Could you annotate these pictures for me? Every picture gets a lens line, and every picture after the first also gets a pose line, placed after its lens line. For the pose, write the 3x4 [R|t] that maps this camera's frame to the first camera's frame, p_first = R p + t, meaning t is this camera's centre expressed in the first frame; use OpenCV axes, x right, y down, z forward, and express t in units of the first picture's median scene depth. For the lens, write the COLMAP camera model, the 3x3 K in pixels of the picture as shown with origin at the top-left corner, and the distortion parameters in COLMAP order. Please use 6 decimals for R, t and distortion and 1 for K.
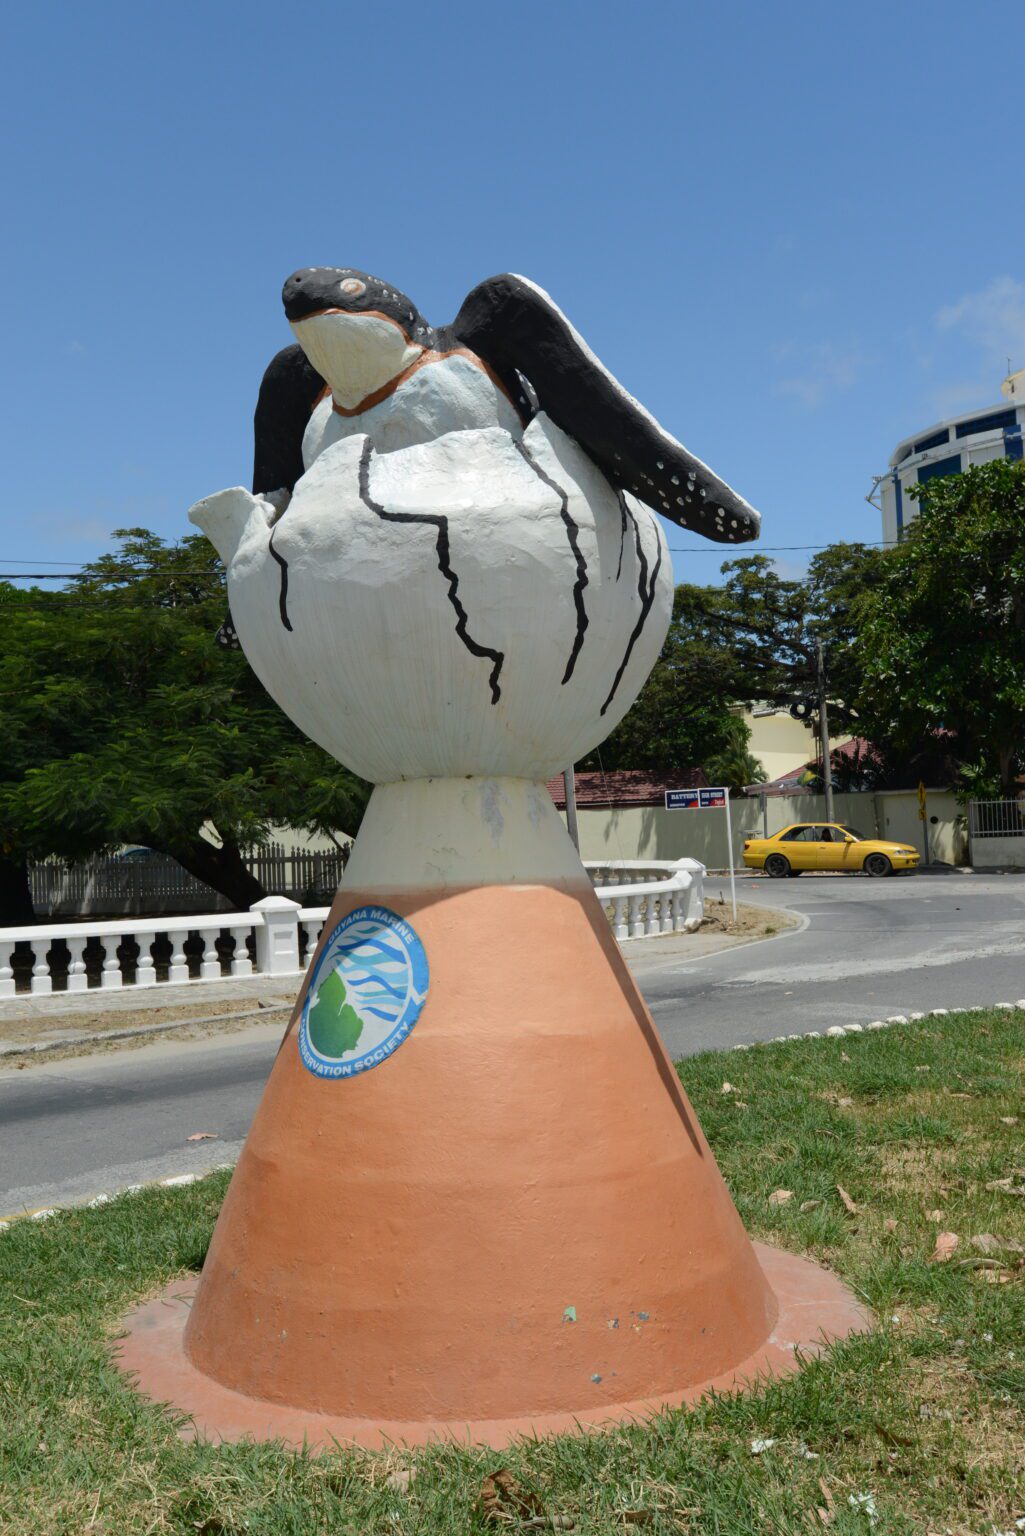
lens RADIAL K [[1667.5, 0, 454.3], [0, 1667.5, 767.9], [0, 0, 1]] dist [0.044075, 0.031084]
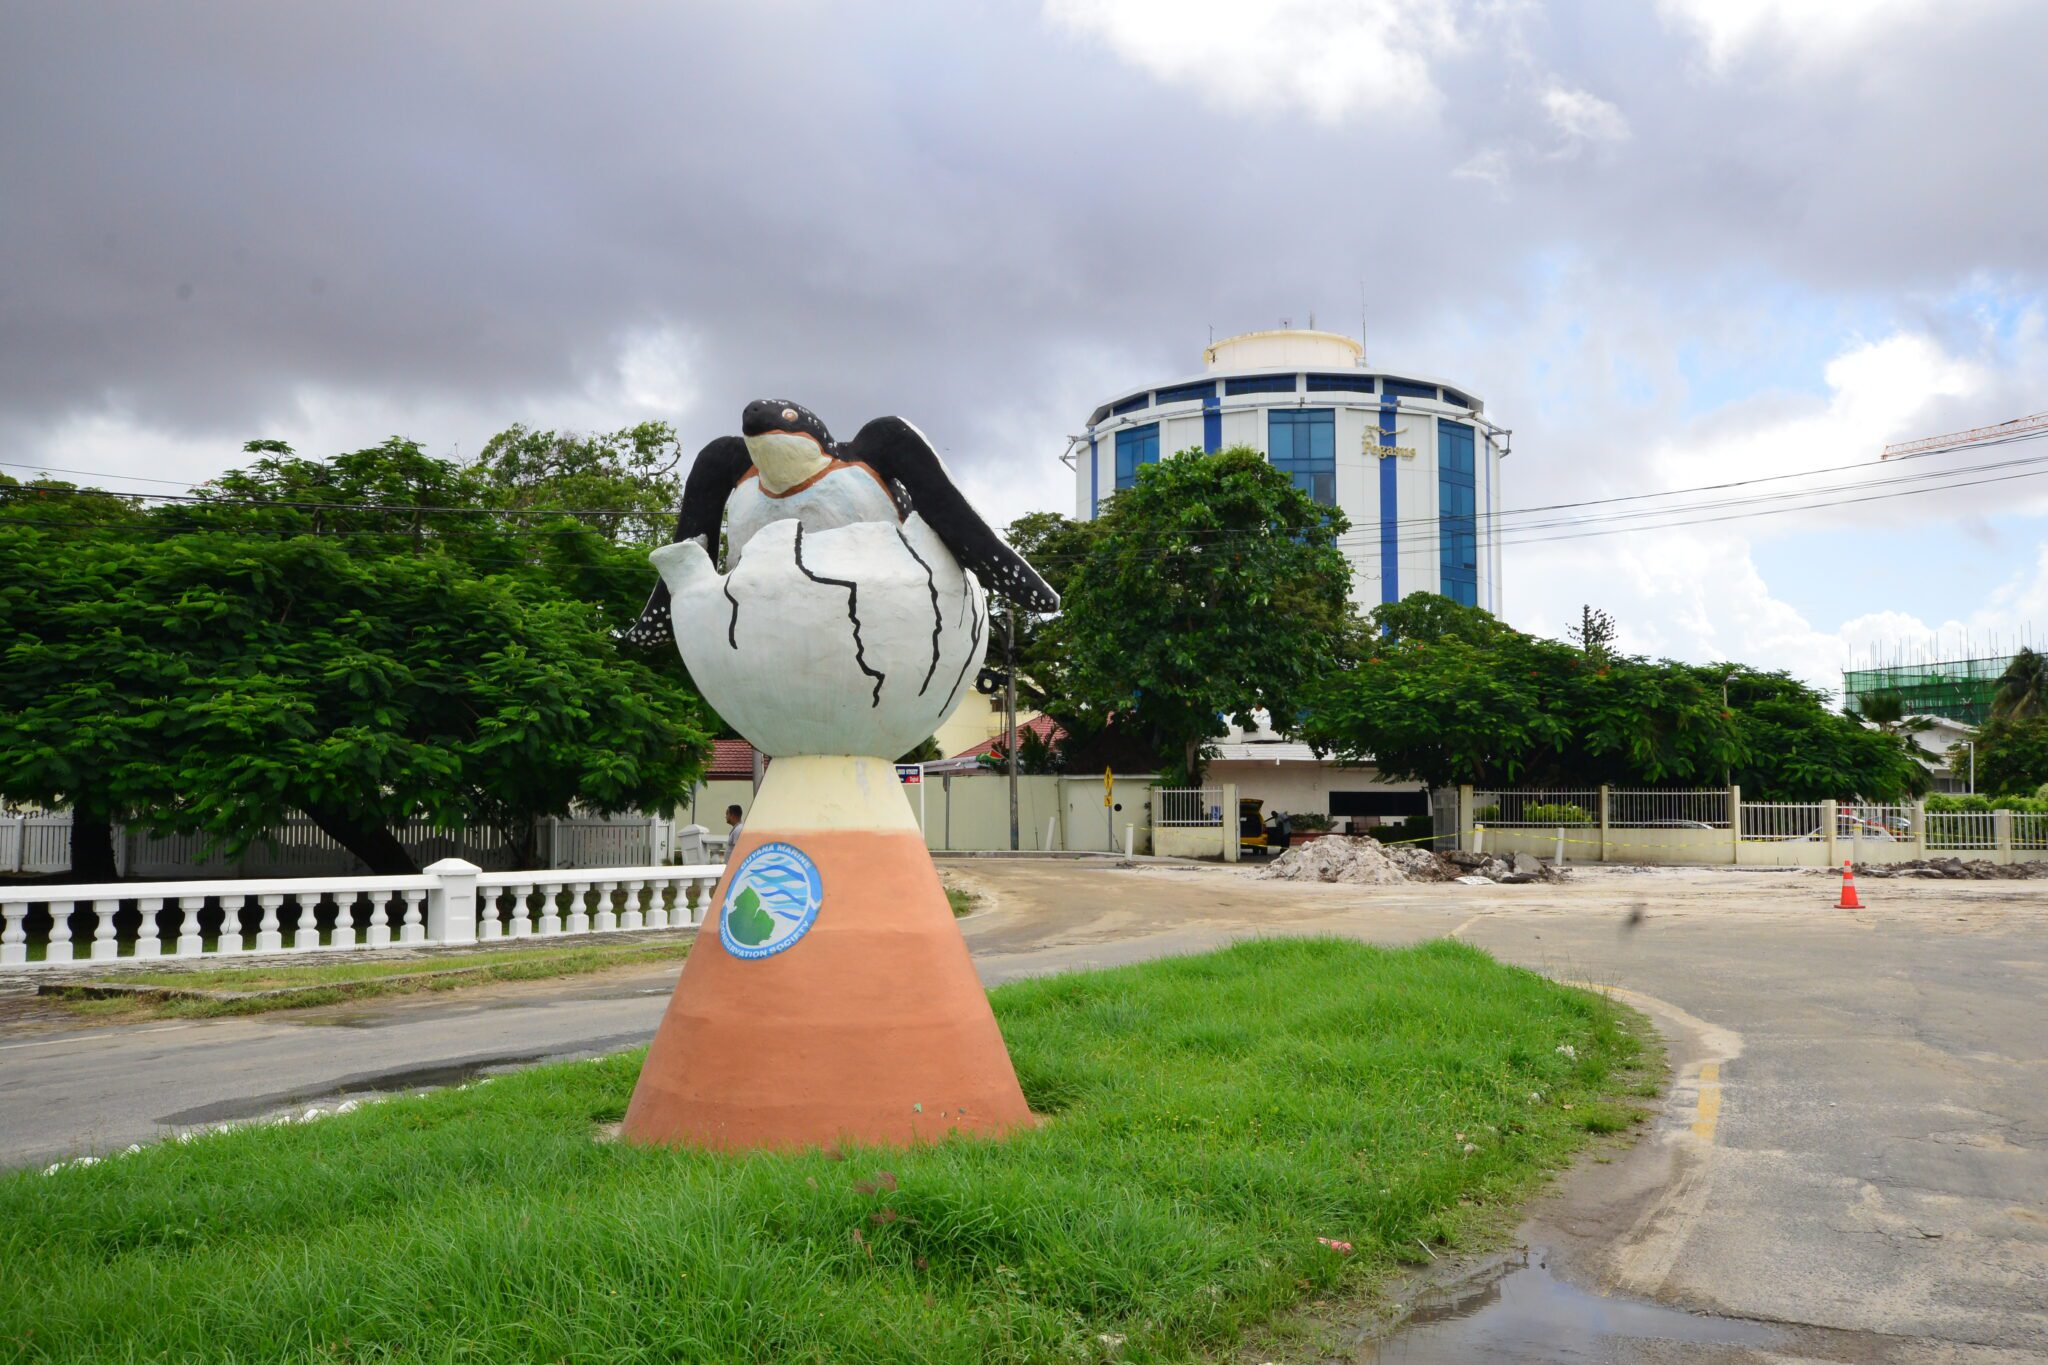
lens RADIAL K [[2223.3, 0, 1025.1], [0, 2223.3, 677.5], [0, 0, 1]] dist [0.044075, 0.031084]
pose [[0.968587, 0.055125, 0.242488, -0.316810], [-0.049564, 0.998350, -0.028978, -0.014152], [-0.243685, 0.016050, 0.969722, -0.913656]]
